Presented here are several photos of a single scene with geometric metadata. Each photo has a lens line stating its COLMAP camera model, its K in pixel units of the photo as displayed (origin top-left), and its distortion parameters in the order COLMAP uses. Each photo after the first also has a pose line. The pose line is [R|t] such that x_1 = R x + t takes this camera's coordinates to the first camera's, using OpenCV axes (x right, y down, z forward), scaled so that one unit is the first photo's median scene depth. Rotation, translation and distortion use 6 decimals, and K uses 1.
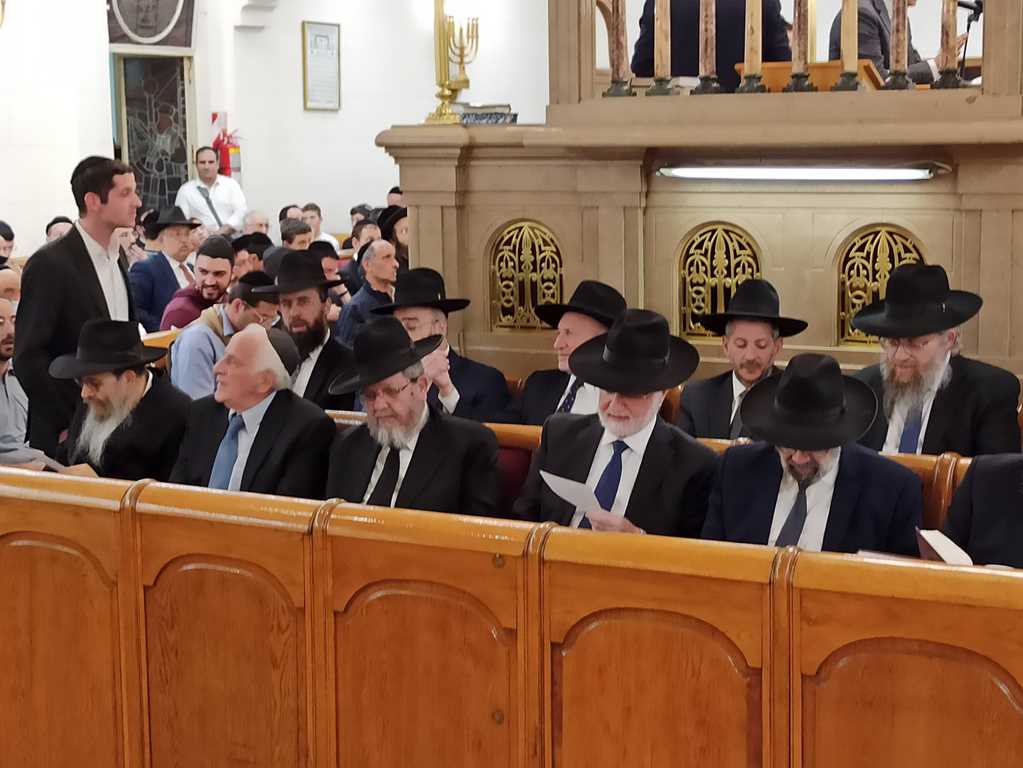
lens RADIAL K [[1949.6, 0, 509.6], [0, 1949.6, 384.4], [0, 0, 1]] dist [0.063947, -0.070780]
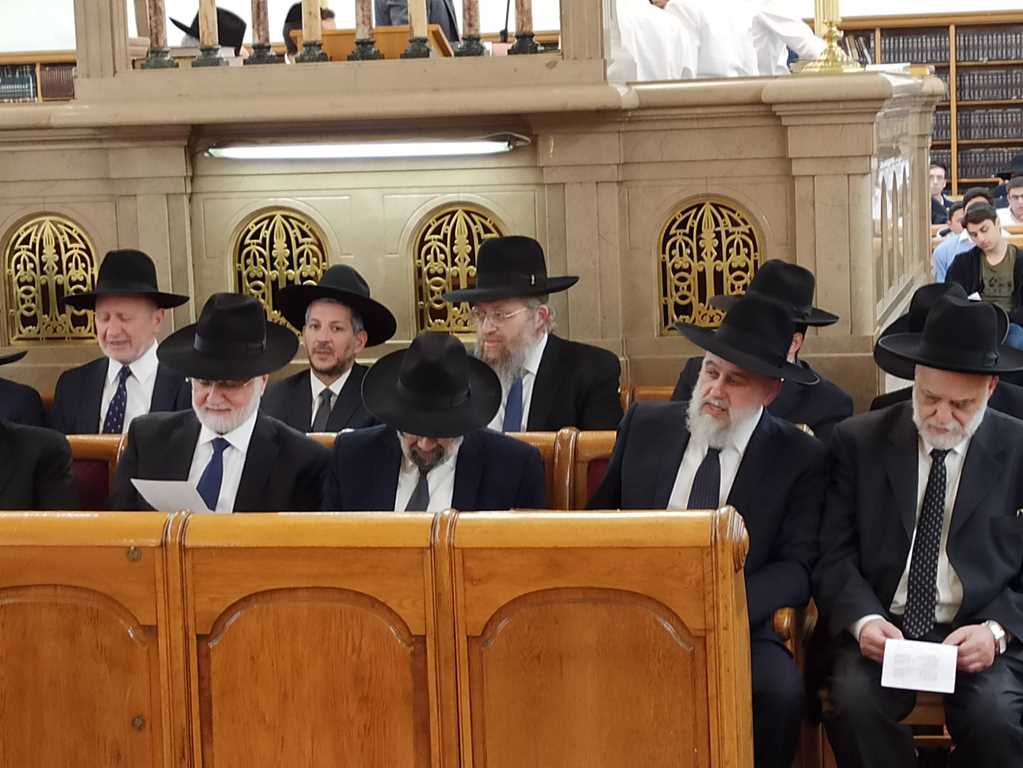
lens RADIAL K [[2566.2, 0, 574.4], [0, 2566.2, 383.9], [0, 0, 1]] dist [0.153521, -0.744449]
pose [[0.958614, -0.050687, 0.280162, -0.102866], [0.060126, 0.997873, -0.025193, 0.037640], [-0.278289, 0.040995, 0.959622, -0.175558]]
